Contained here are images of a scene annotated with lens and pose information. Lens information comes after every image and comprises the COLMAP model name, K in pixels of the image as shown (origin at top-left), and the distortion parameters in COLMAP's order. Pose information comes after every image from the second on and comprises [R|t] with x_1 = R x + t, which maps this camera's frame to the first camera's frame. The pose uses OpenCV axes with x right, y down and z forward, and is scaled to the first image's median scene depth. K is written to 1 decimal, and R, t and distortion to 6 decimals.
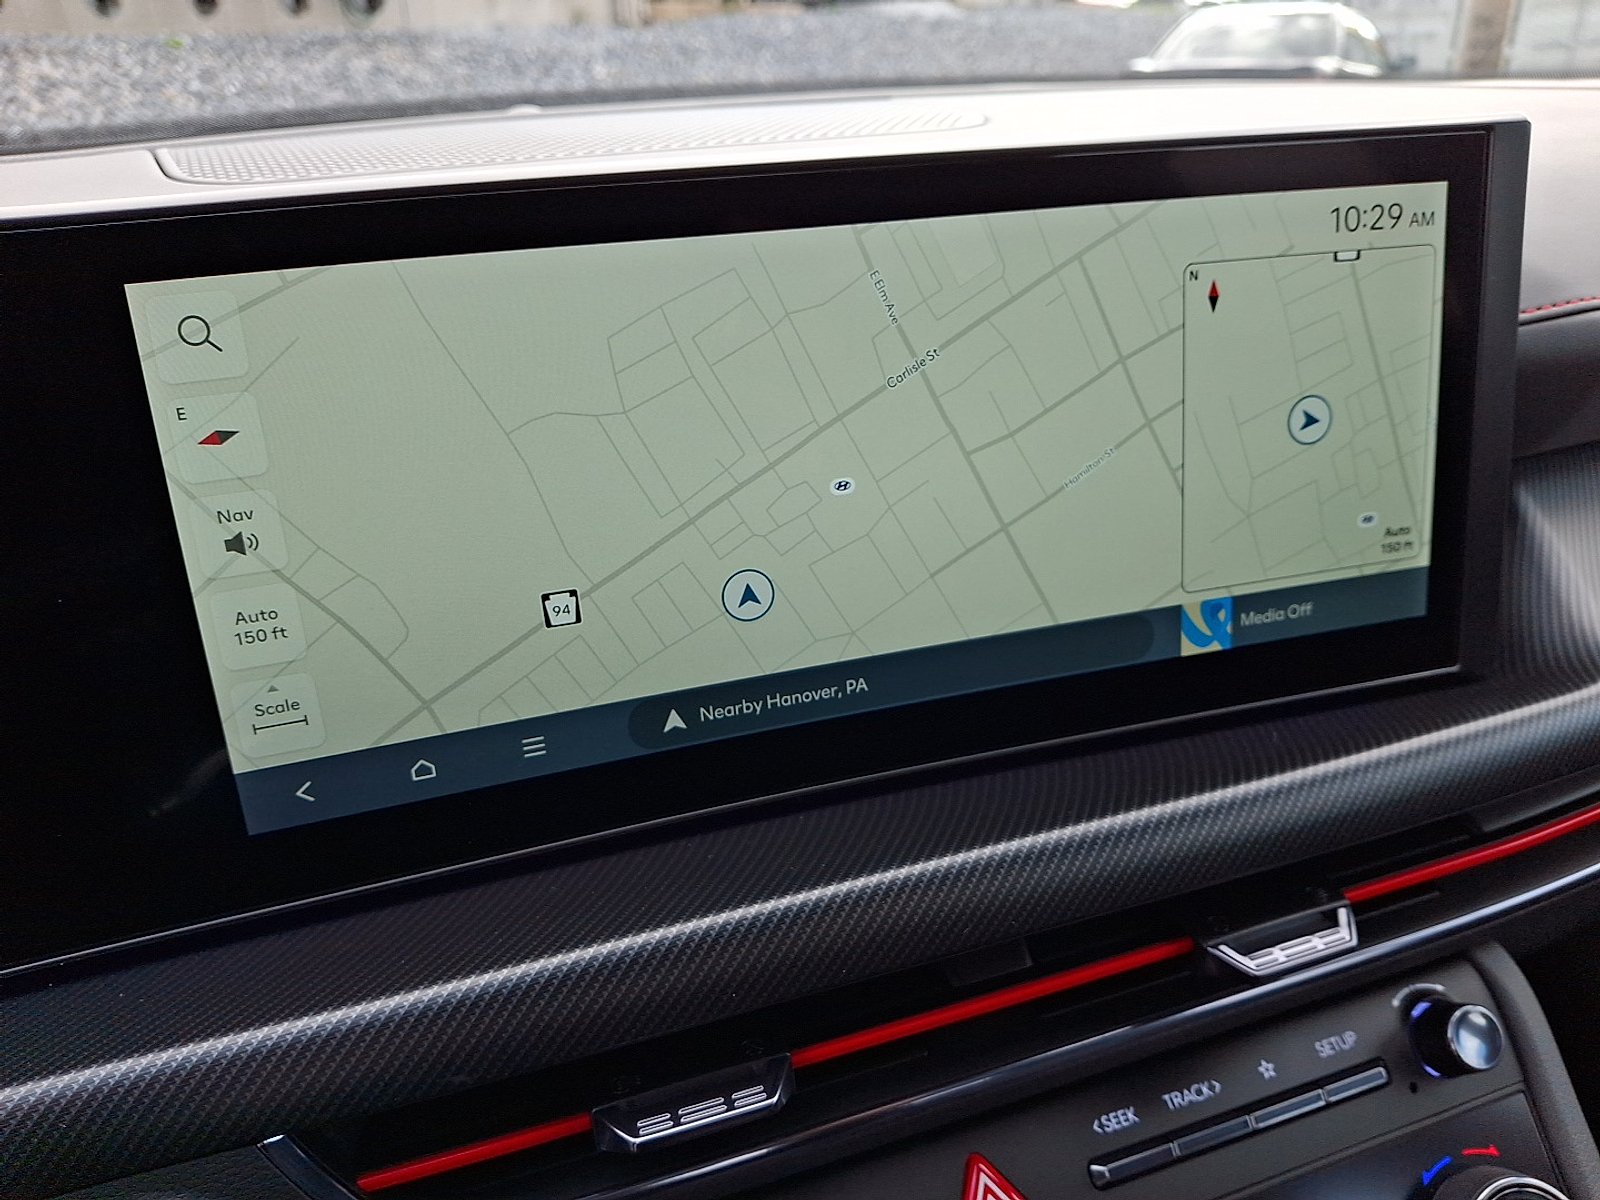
lens RADIAL K [[1206.8, 0, 828.6], [0, 1206.8, 627.3], [0, 0, 1]] dist [0.009412, -0.051783]
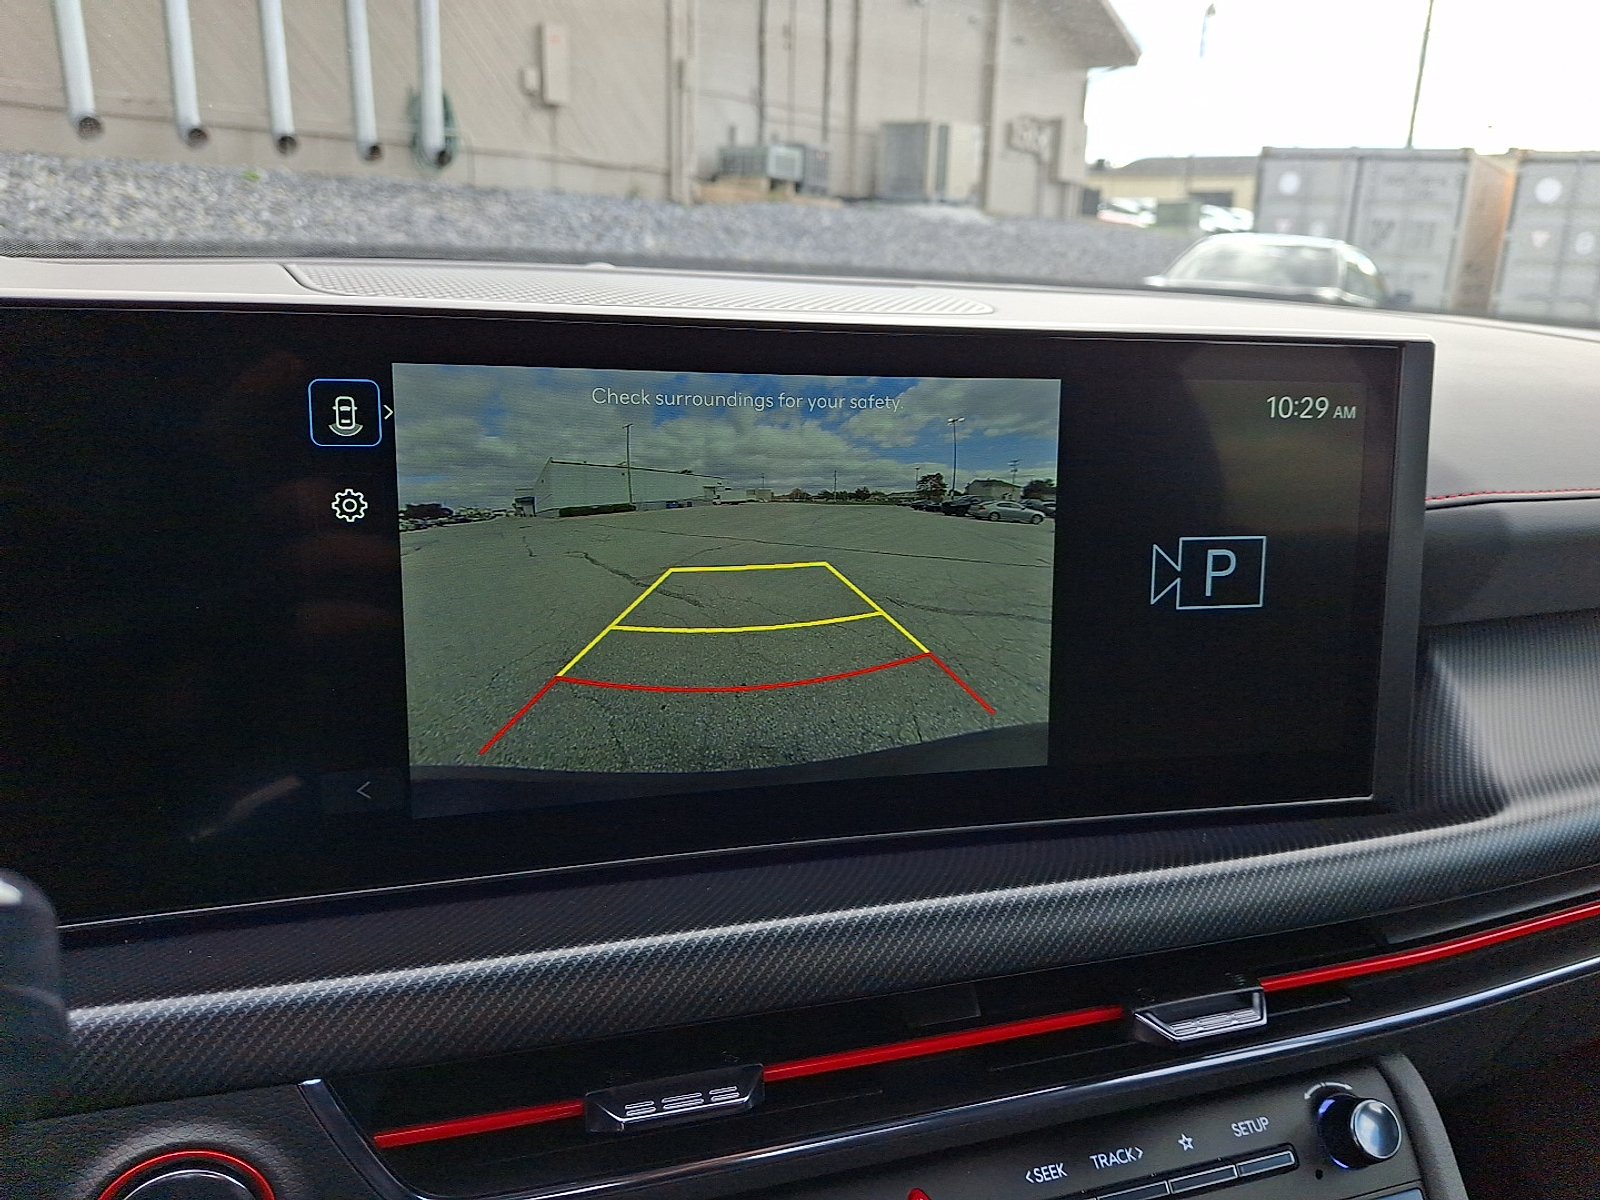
lens RADIAL K [[1282.0, 0, 826.6], [0, 1282.0, 648.8], [0, 0, 1]] dist [0.139013, -0.340773]
pose [[0.995947, 0.089905, 0.002648, -0.003335], [-0.088619, 0.985879, -0.142088, 0.045659], [-0.015385, 0.141277, 0.989851, -0.091589]]
